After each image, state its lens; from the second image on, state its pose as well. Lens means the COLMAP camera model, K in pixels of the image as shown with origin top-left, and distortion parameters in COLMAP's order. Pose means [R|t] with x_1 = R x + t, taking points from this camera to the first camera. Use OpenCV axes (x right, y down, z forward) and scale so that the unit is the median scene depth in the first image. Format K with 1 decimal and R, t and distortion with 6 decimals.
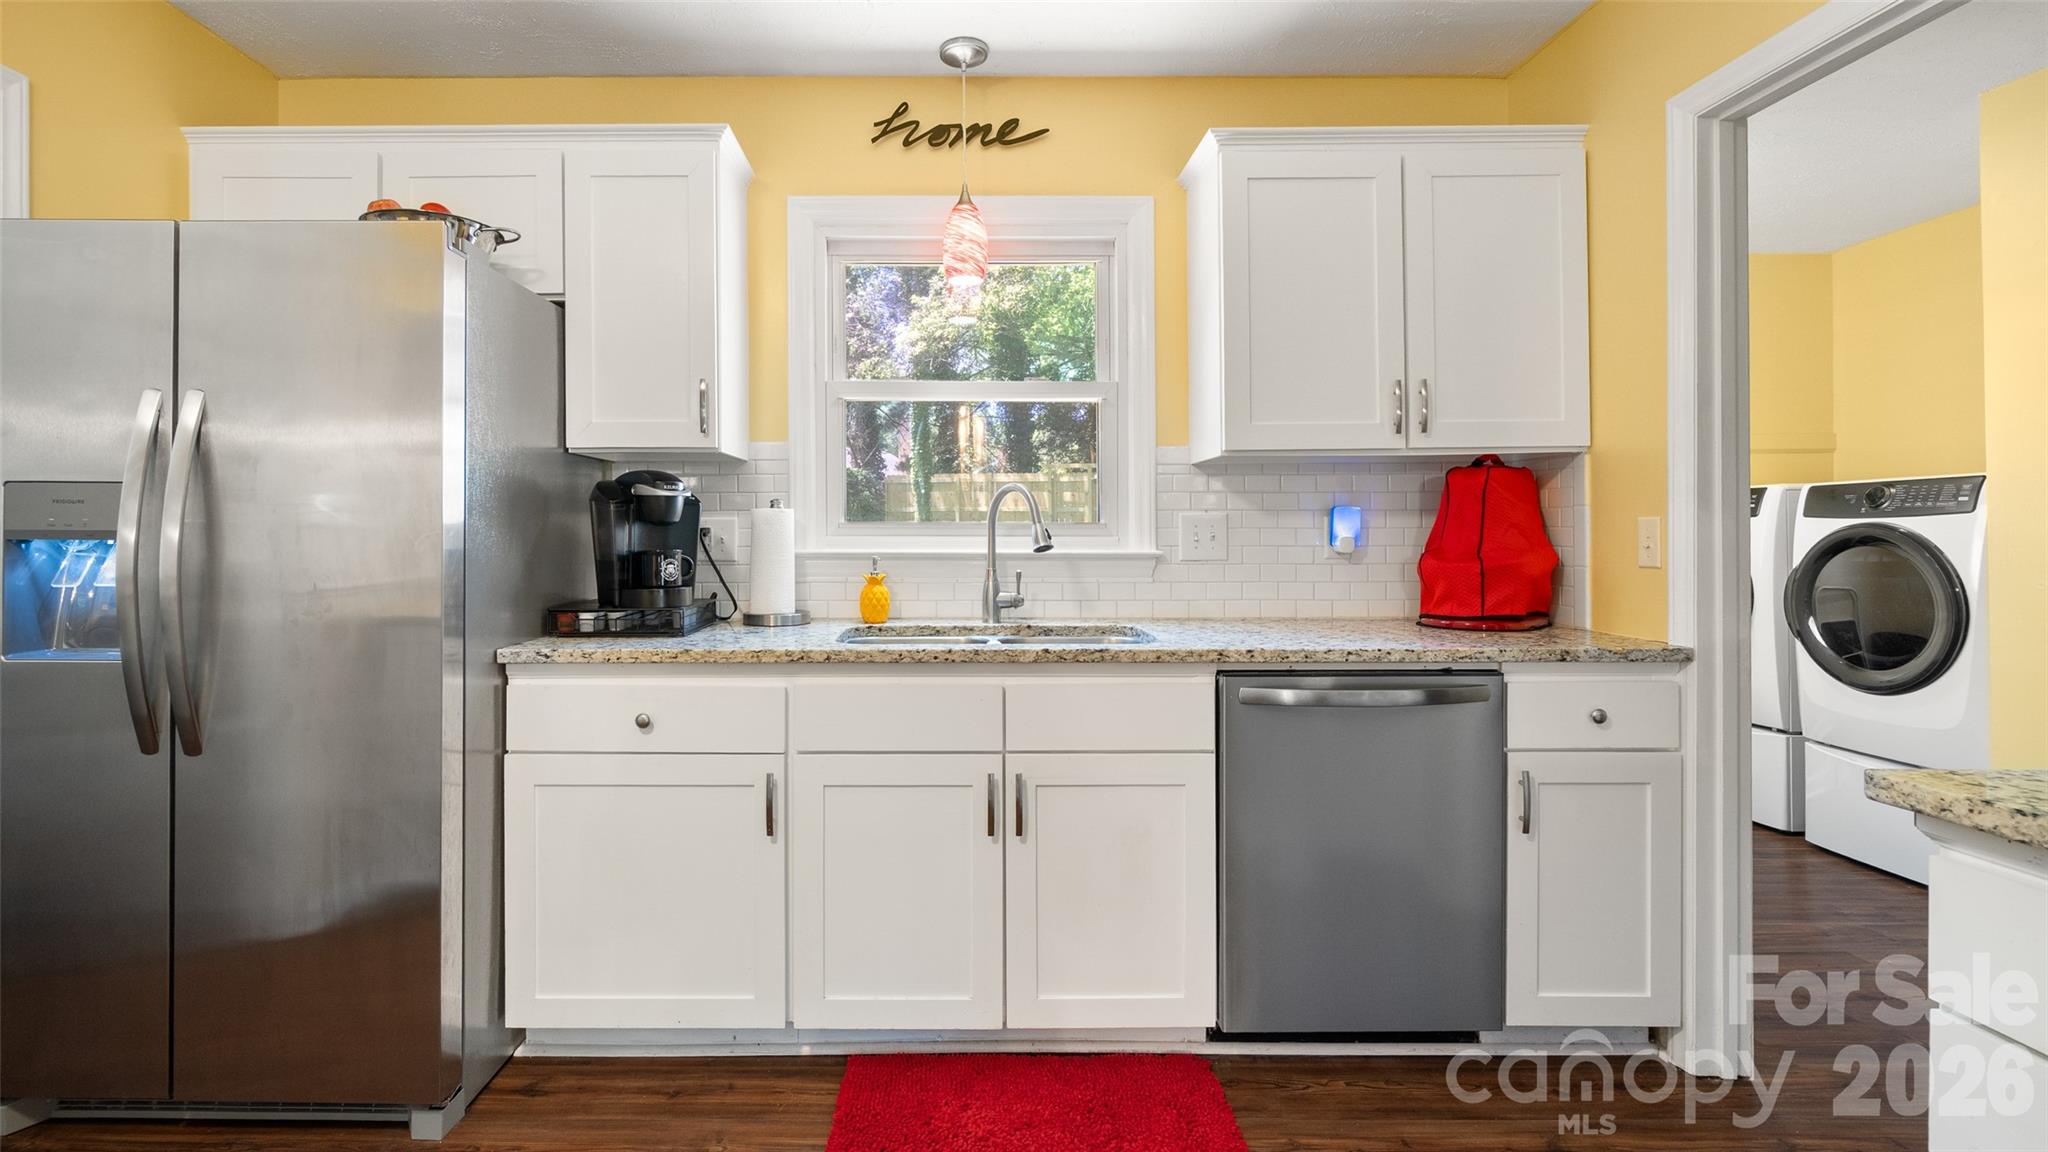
lens RADIAL K [[933.8, 0, 969.1], [0, 933.8, 531.5], [0, 0, 1]] dist [-0.001871, -0.000163]
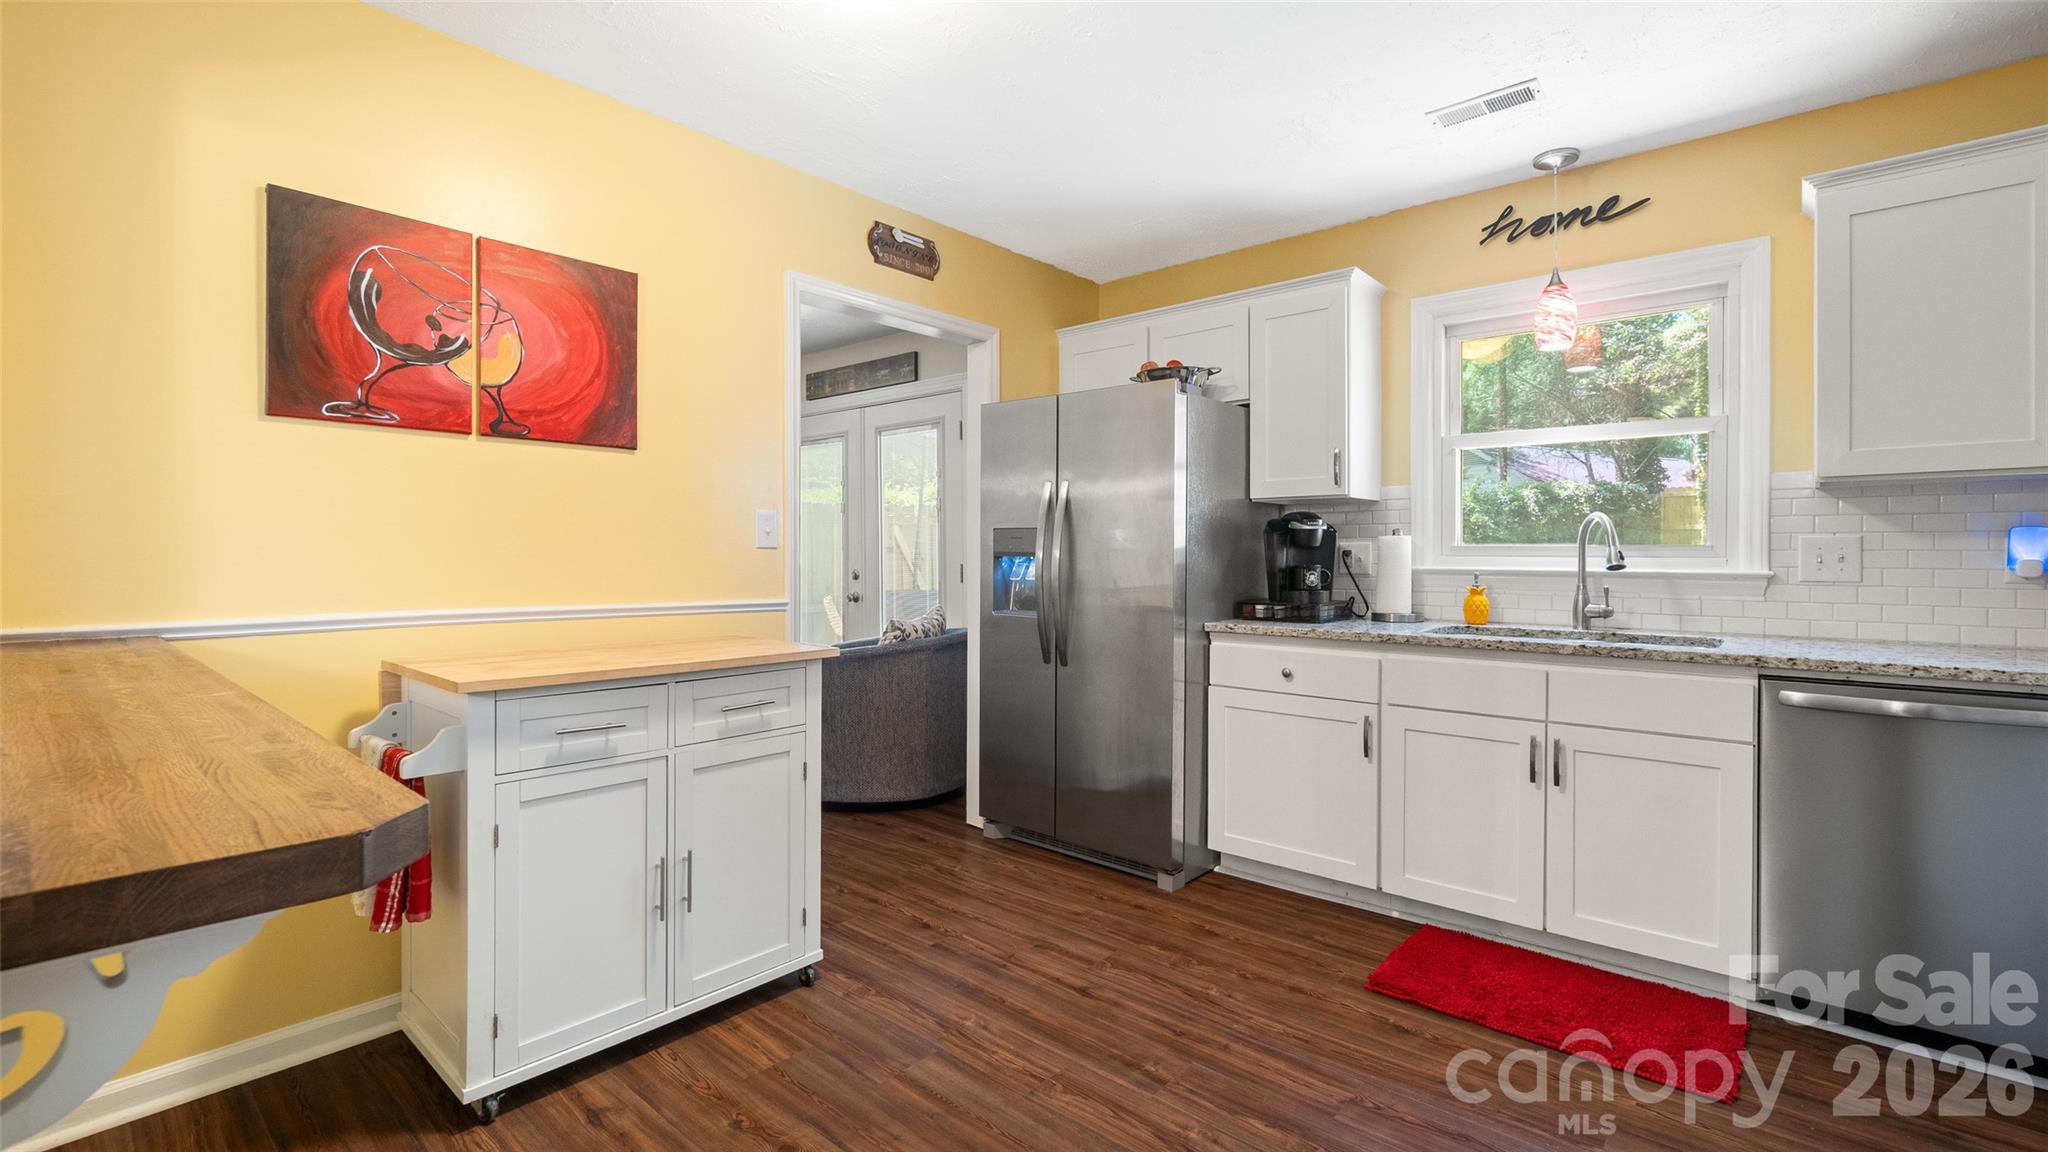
lens RADIAL K [[894.5, 0, 1024.0], [0, 894.5, 576.0], [0, 0, 1]] dist [-0.001479, -0.000158]
pose [[0.753215, 0.018565, -0.657512, 0.267867], [-0.000768, 0.999626, 0.027345, -0.001789], [0.657774, -0.020092, 0.752948, -0.371384]]
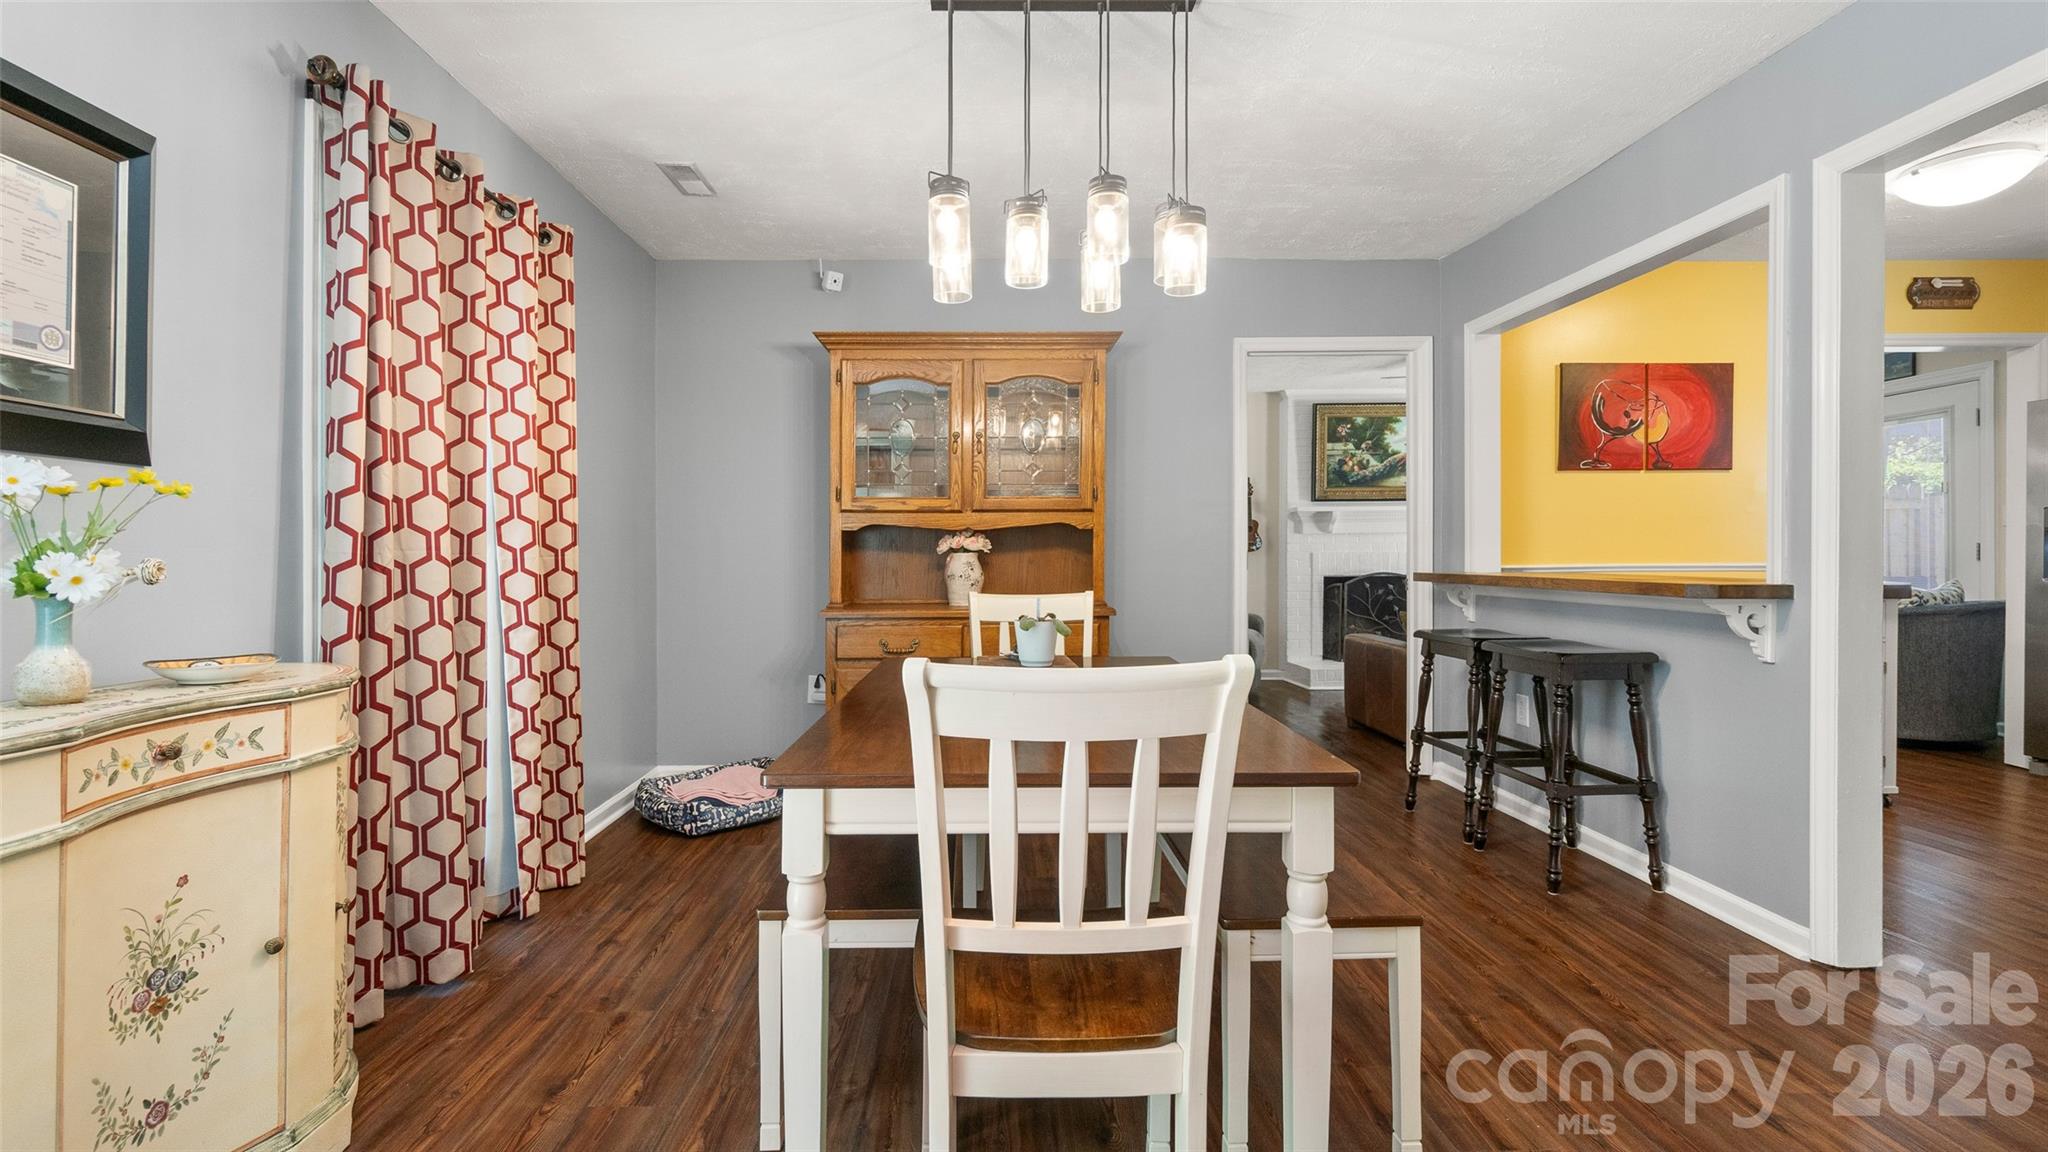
lens RADIAL K [[912.5, 0, 1018.6], [0, 912.5, 571.2], [0, 0, 1]] dist [0.013397, 0.000456]
pose [[0.036528, 0.012860, -0.999250, 1.016718], [0.011785, 0.999842, 0.013299, 0.039188], [0.999263, -0.012262, 0.036371, -1.390586]]
